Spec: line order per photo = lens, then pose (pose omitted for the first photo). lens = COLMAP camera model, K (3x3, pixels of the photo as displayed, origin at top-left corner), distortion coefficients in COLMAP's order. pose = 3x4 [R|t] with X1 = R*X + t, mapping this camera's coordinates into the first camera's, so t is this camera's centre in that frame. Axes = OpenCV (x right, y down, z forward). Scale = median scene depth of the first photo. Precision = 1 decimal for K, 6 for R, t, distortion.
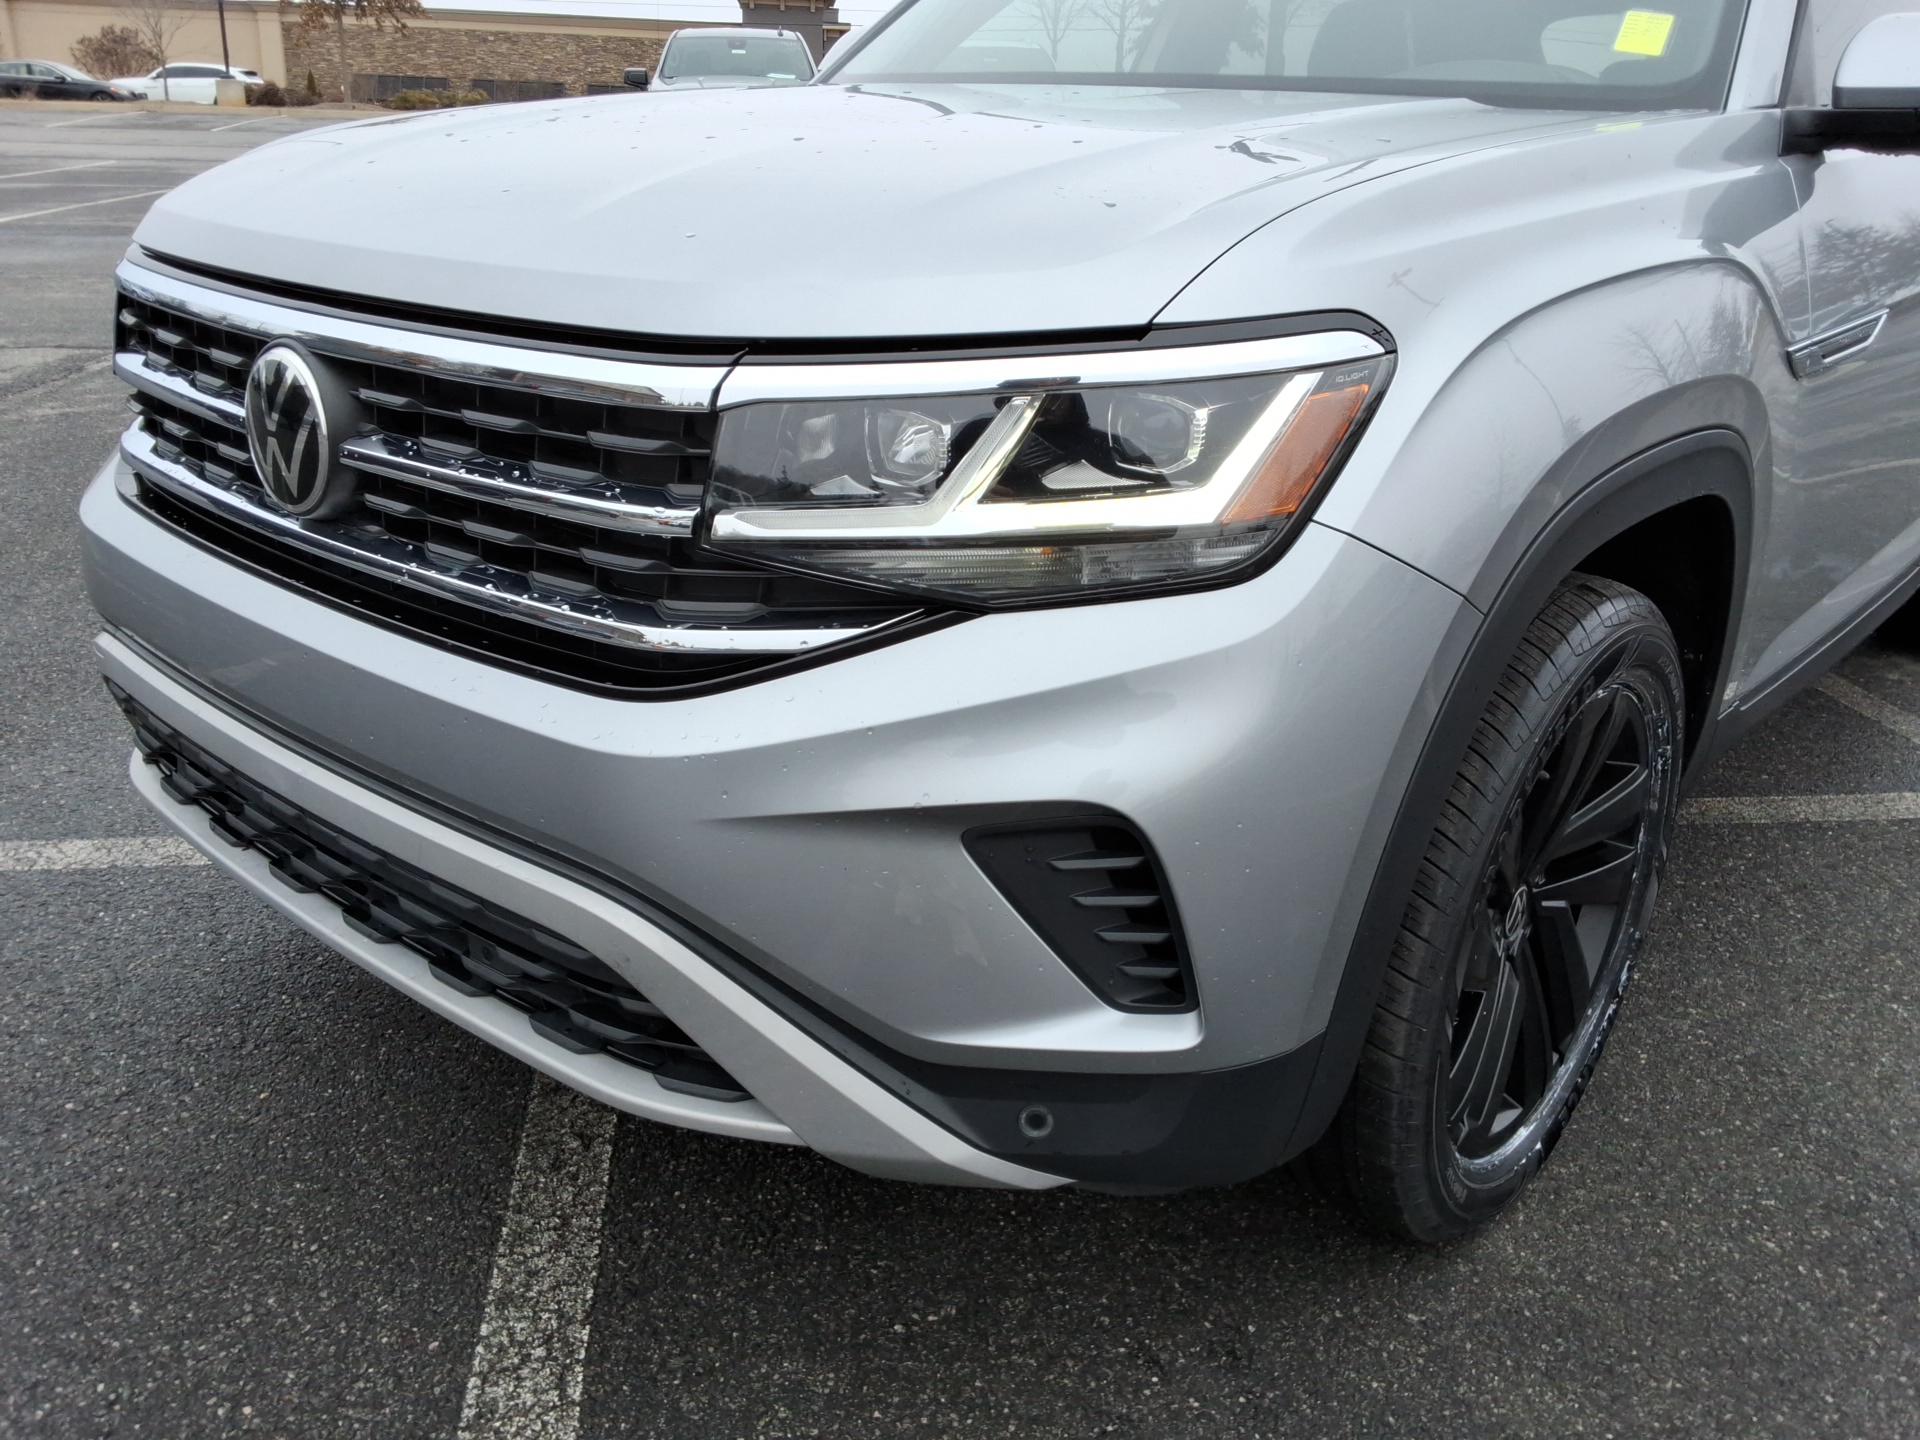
lens RADIAL K [[1530.3, 0, 966.5], [0, 1530.3, 721.3], [0, 0, 1]] dist [0.092773, -0.137307]
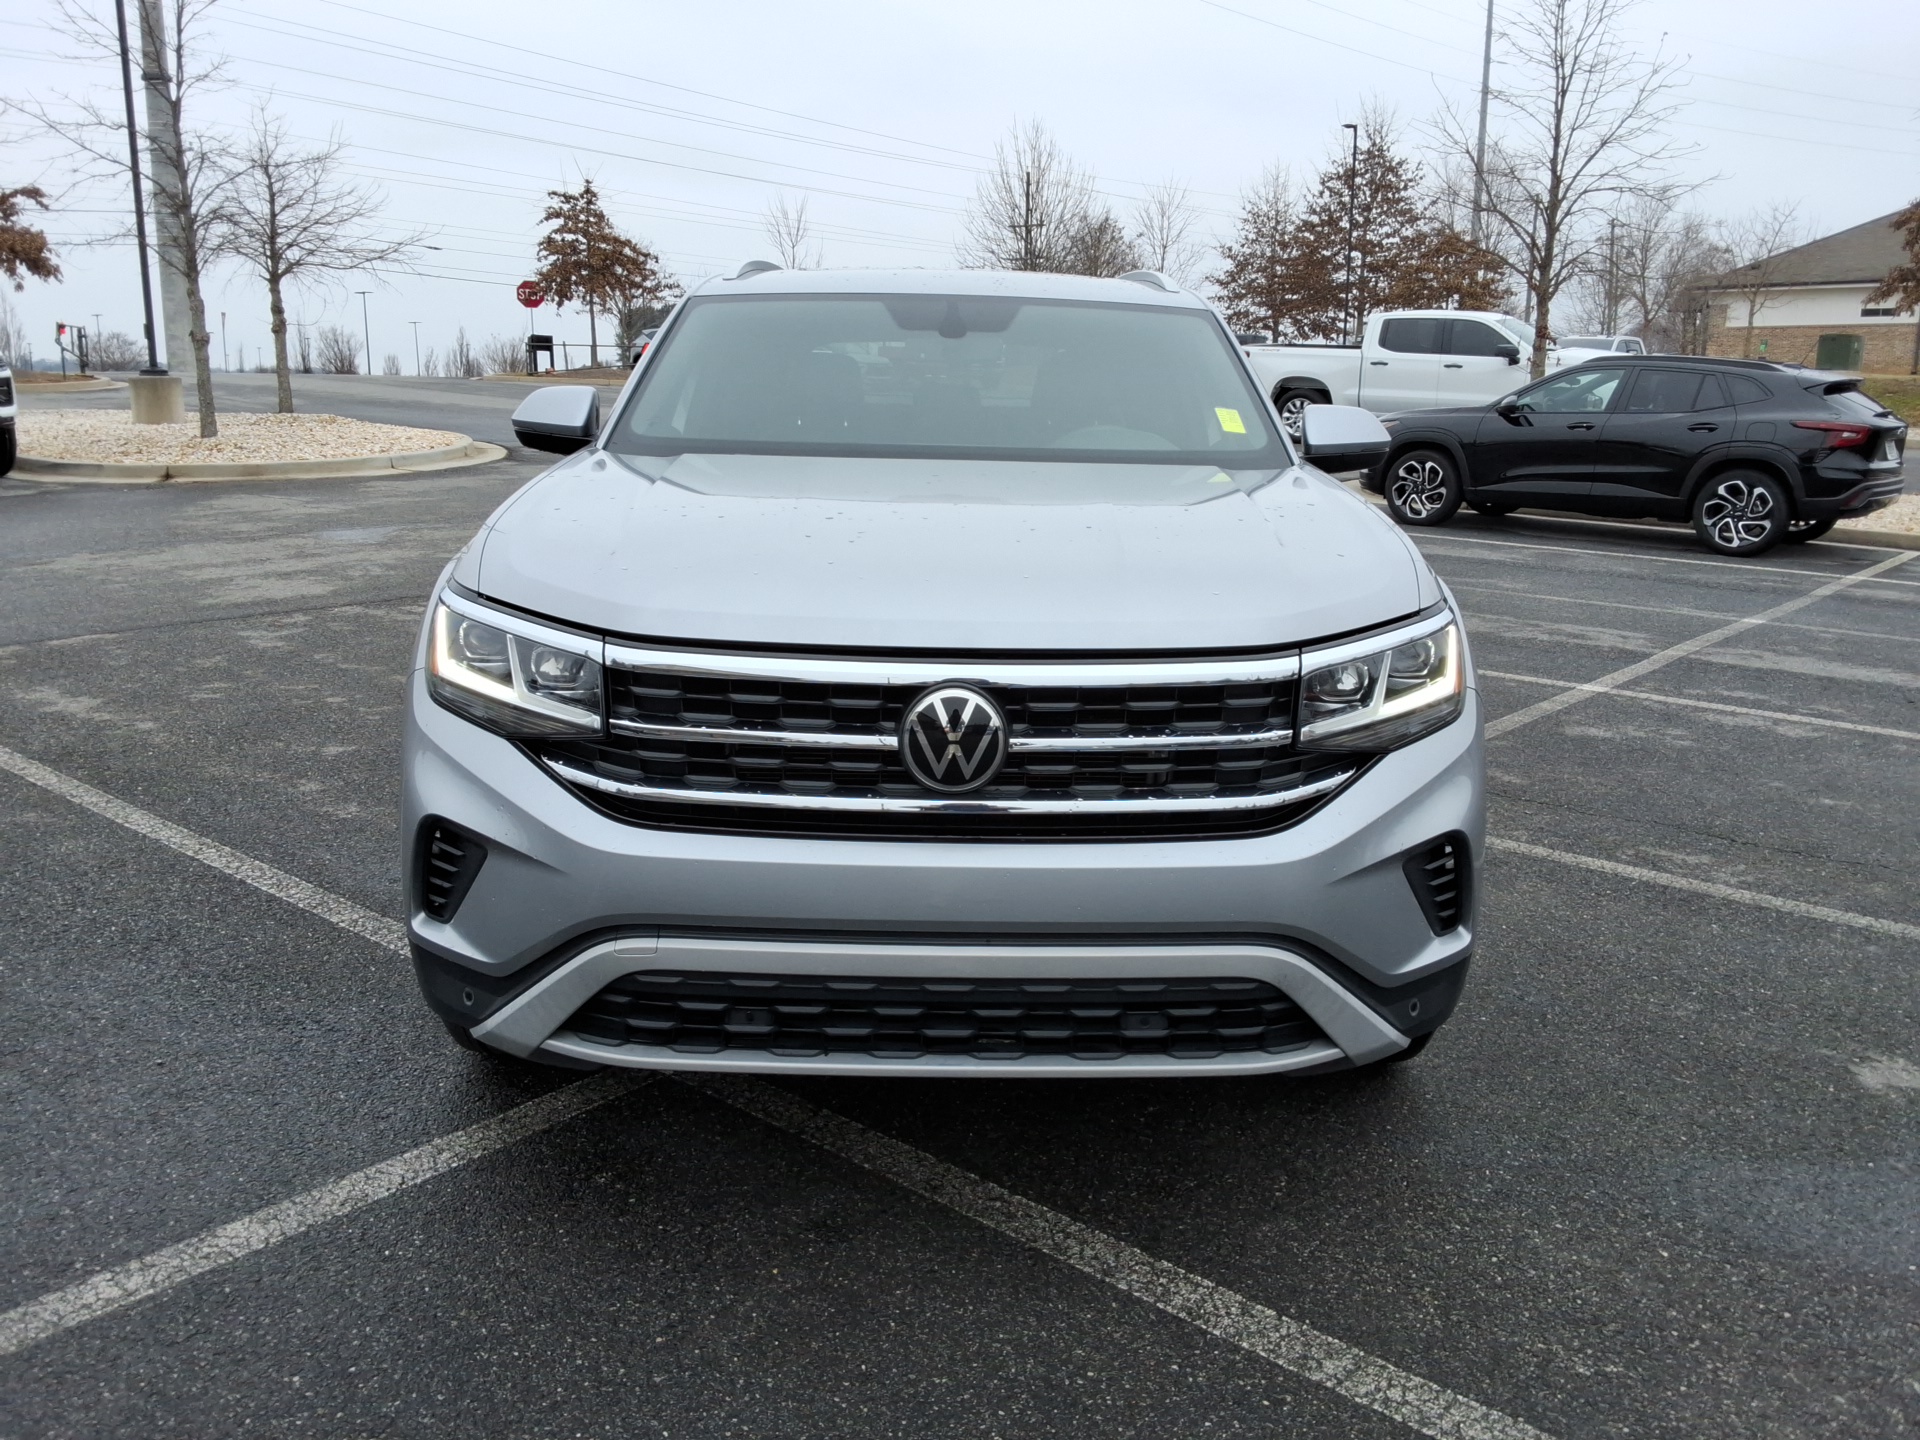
lens RADIAL K [[1530.3, 0, 962.2], [0, 1530.3, 678.7], [0, 0, 1]] dist [0.092773, -0.137307]
pose [[0.744367, -0.147898, 0.651187, -1.679125], [0.246939, 0.967004, -0.062647, -0.171503], [-0.620435, 0.207436, 0.756327, -0.240192]]
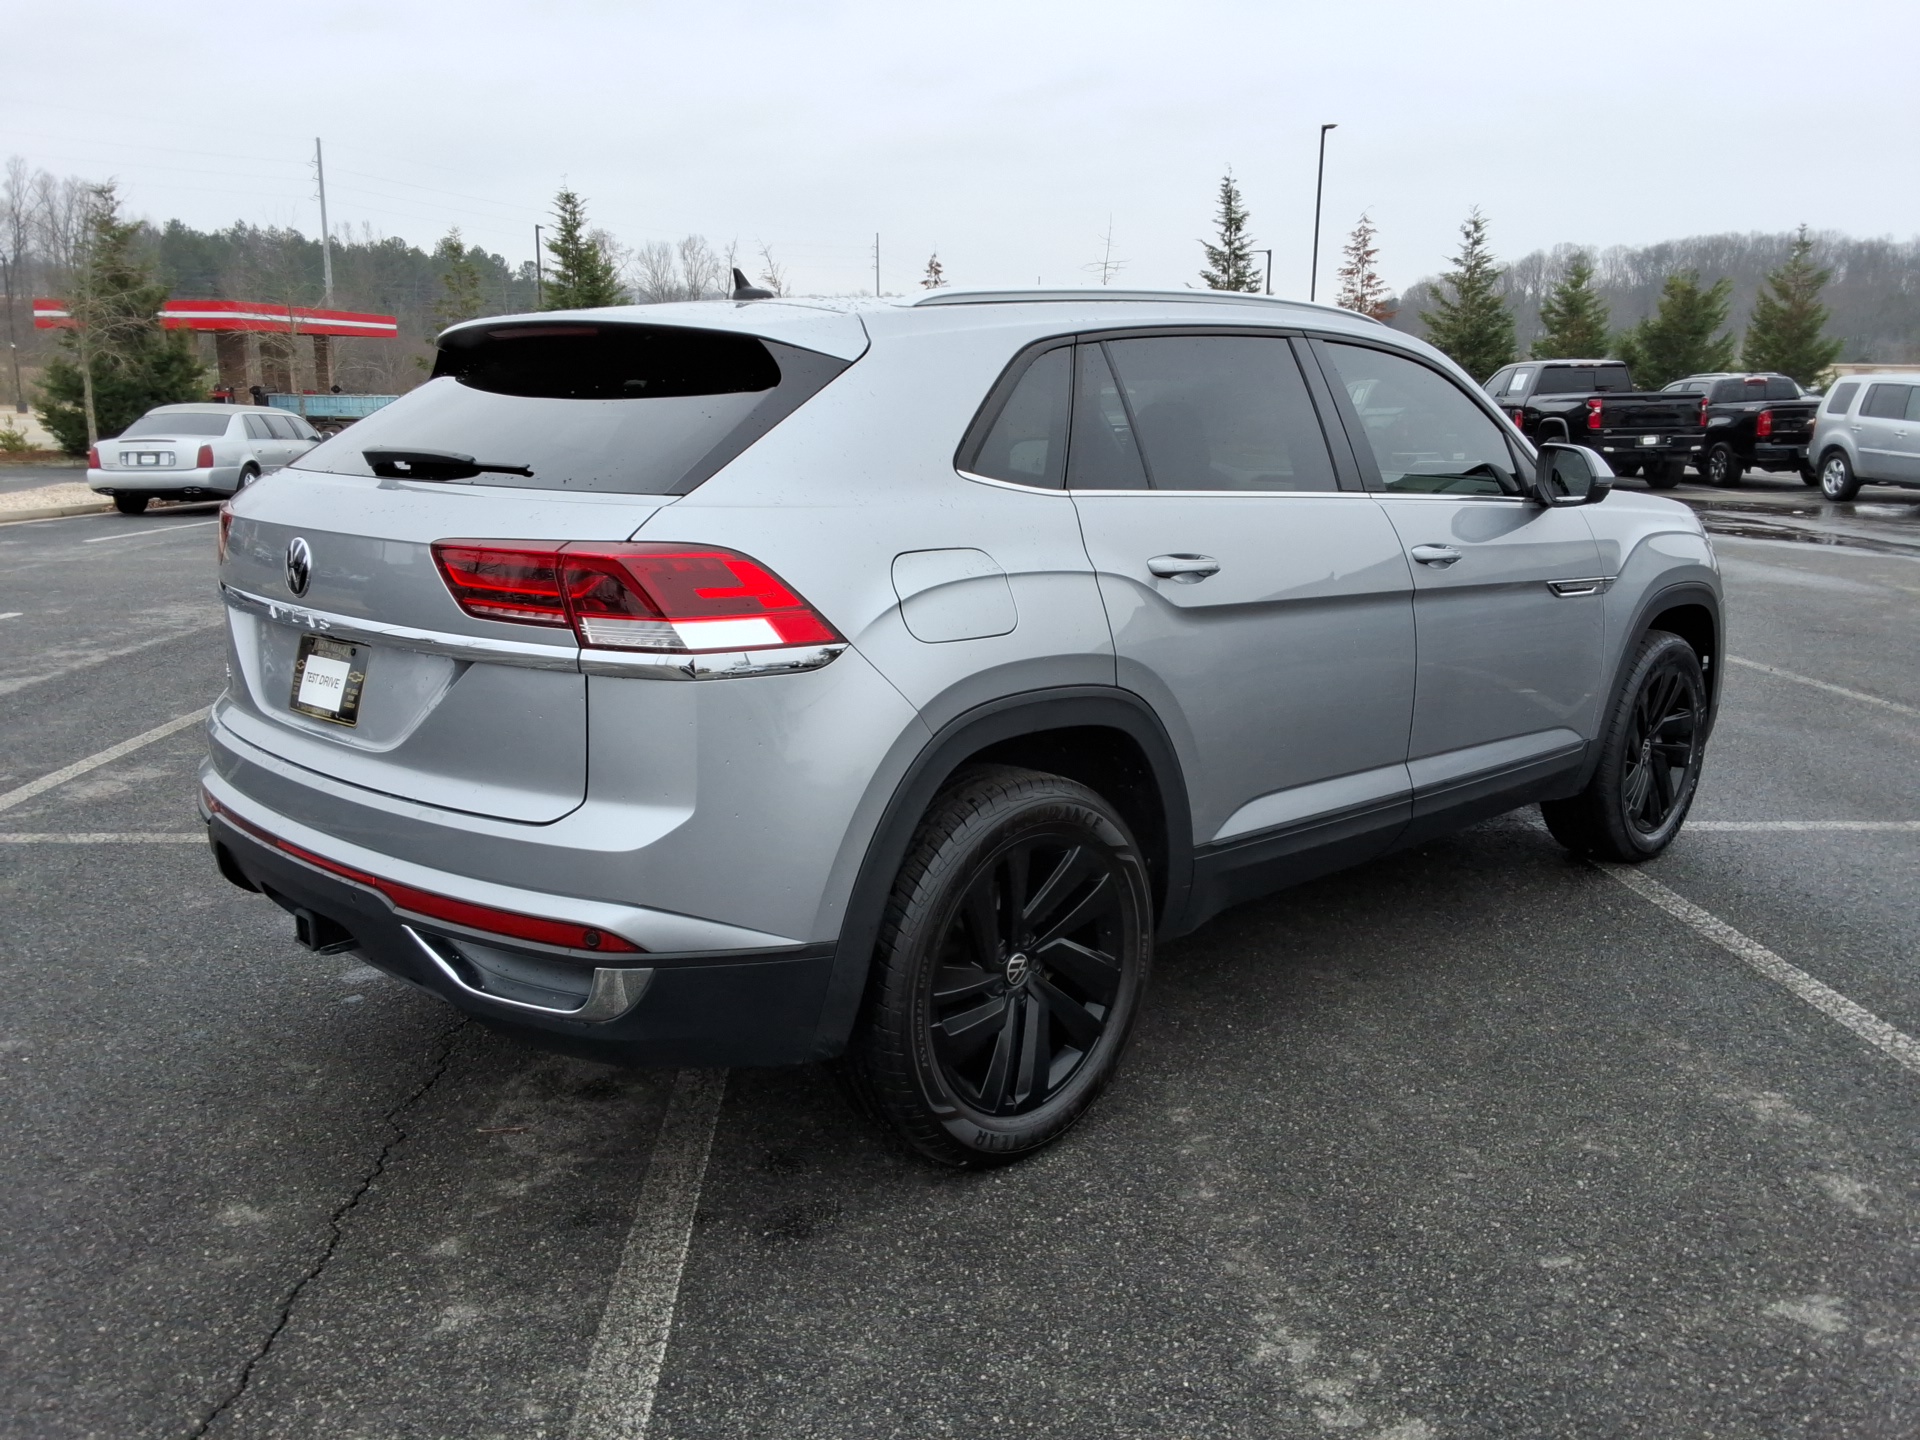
lens RADIAL K [[1530.3, 0, 972.2], [0, 1530.3, 703.4], [0, 0, 1]] dist [0.092773, -0.137307]
pose [[-0.995910, -0.058365, 0.068975, 0.854270], [-0.012549, 0.845328, 0.534100, -2.426934], [-0.089479, 0.531050, -0.842603, 5.712169]]
